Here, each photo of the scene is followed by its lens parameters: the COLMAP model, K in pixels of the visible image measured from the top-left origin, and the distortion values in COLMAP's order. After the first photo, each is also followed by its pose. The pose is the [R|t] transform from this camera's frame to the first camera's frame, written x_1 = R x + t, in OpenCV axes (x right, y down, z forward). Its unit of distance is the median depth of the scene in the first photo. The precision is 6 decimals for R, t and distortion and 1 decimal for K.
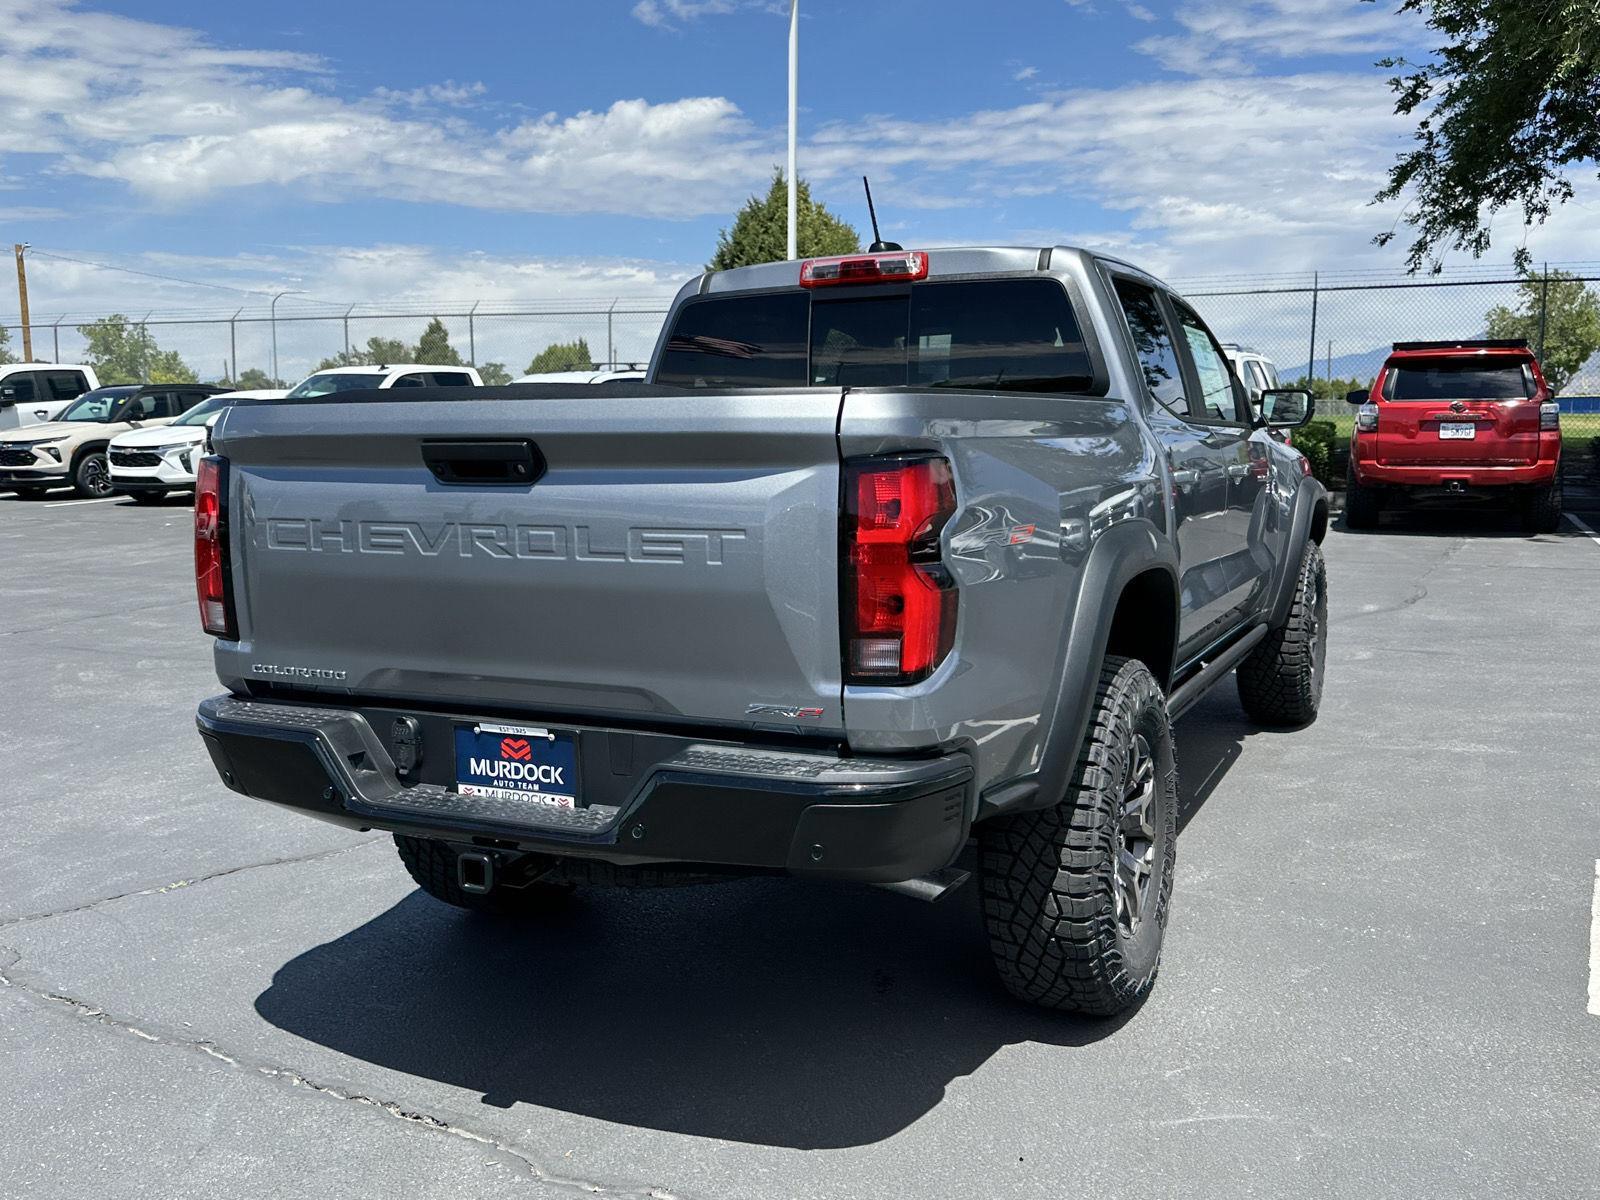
lens RADIAL K [[1387.5, 0, 809.0], [0, 1387.5, 595.1], [0, 0, 1]] dist [0.135331, -0.248471]
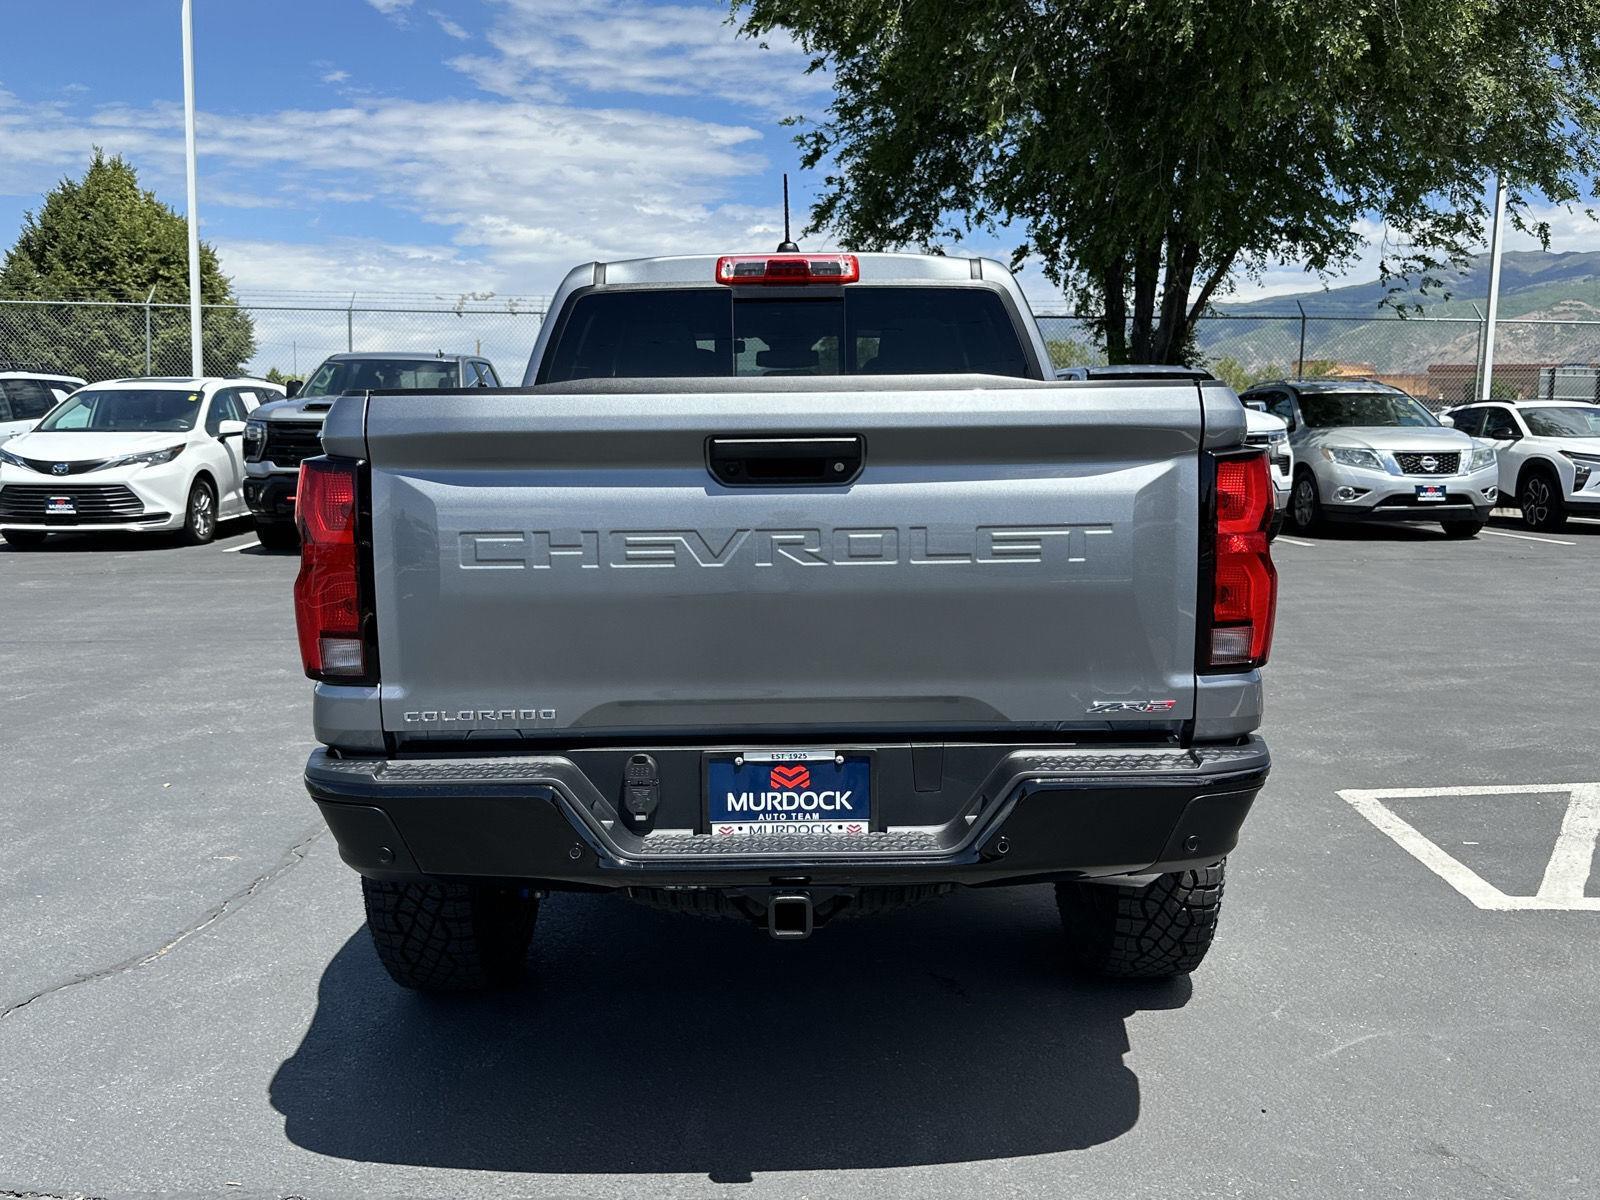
lens RADIAL K [[1387.5, 0, 809.0], [0, 1387.5, 595.1], [0, 0, 1]] dist [0.135331, -0.248471]
pose [[0.897629, -0.046714, 0.438269, -0.586232], [0.051563, 0.998669, 0.000838, -0.007790], [-0.437725, 0.021846, 0.898843, 0.179479]]
